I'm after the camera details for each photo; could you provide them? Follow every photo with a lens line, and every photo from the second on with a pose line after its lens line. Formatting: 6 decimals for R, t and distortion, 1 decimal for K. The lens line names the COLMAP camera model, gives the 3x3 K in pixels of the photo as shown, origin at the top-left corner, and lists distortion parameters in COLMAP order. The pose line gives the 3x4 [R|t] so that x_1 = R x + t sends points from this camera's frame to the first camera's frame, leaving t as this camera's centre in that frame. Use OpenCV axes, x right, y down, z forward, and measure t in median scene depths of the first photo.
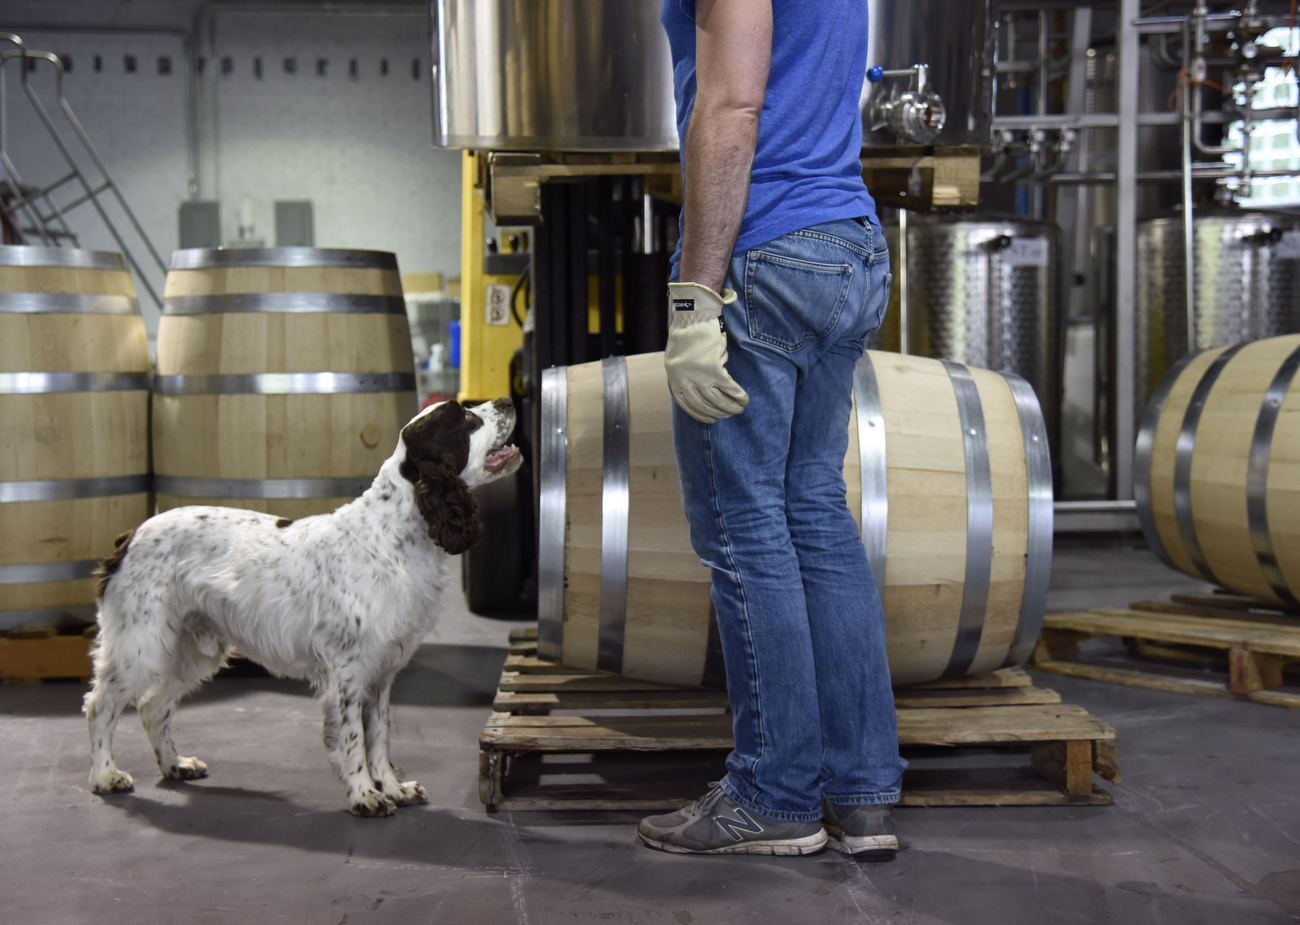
lens RADIAL K [[1834.4, 0, 650.0], [0, 1834.4, 462.5], [0, 0, 1]] dist [0.035365, 0.138521]
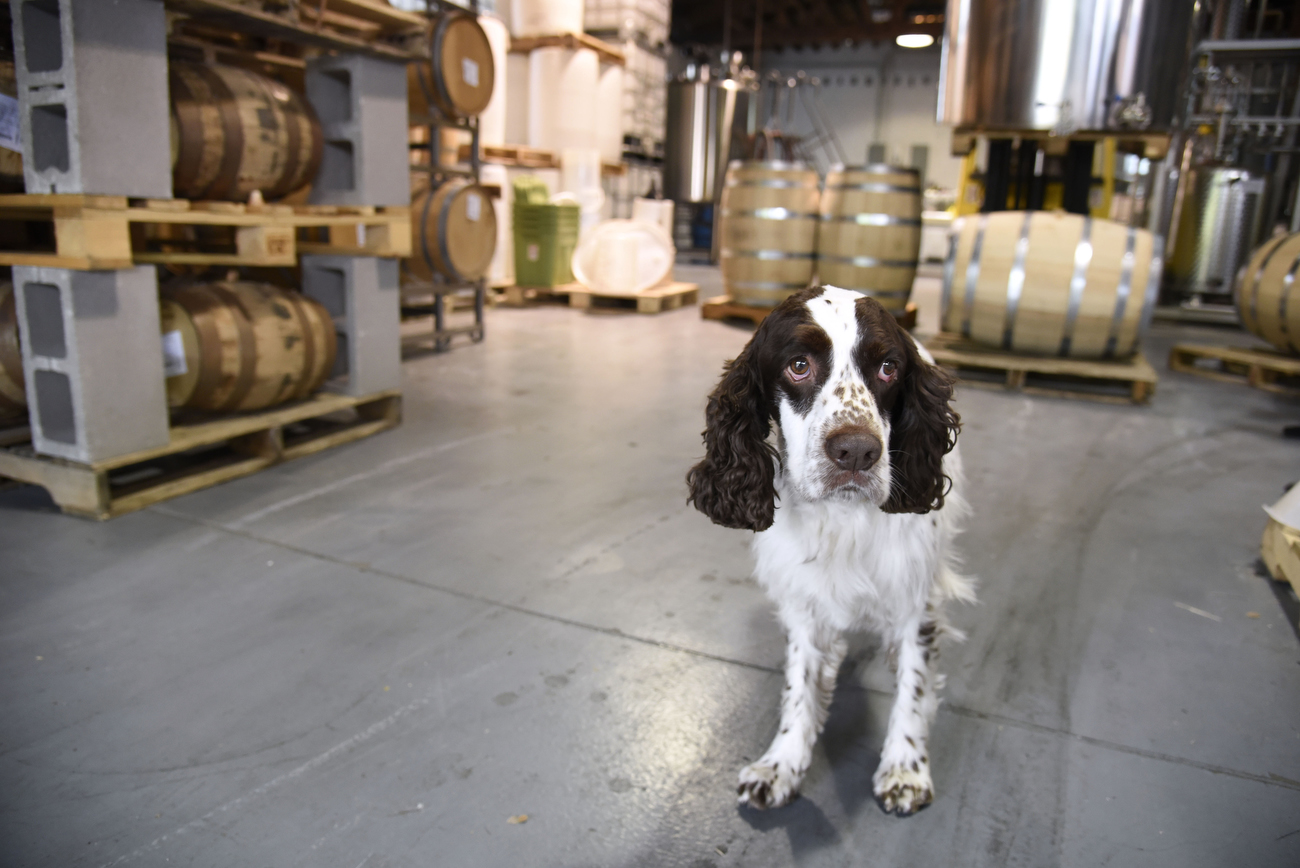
lens RADIAL K [[864.2, 0, 650.0], [0, 864.2, 434.0], [0, 0, 1]] dist [-0.082044, 0.002459]
pose [[0.877239, 0.162692, -0.451645, 0.118800], [-0.075412, 0.975843, 0.205045, 0.026292], [0.474094, -0.145814, 0.868316, -0.215309]]
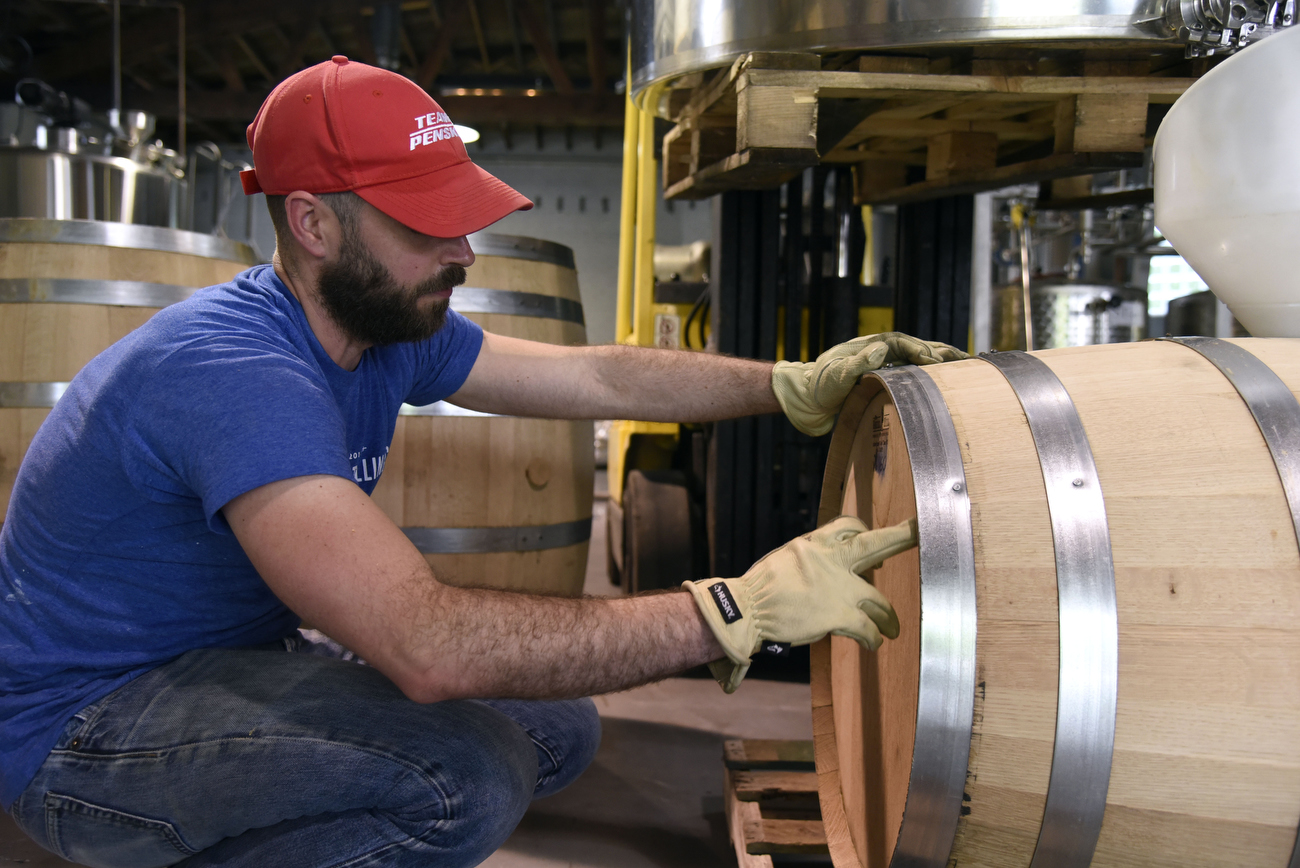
lens RADIAL K [[1085.3, 0, 650.0], [0, 1085.3, 434.0], [0, 0, 1]] dist [-0.008332, -0.002493]
pose [[0.999377, 0.024439, -0.025457, -0.093210], [-0.025495, 0.998791, -0.042022, -0.013069], [0.024399, 0.042645, 0.998792, 0.538117]]
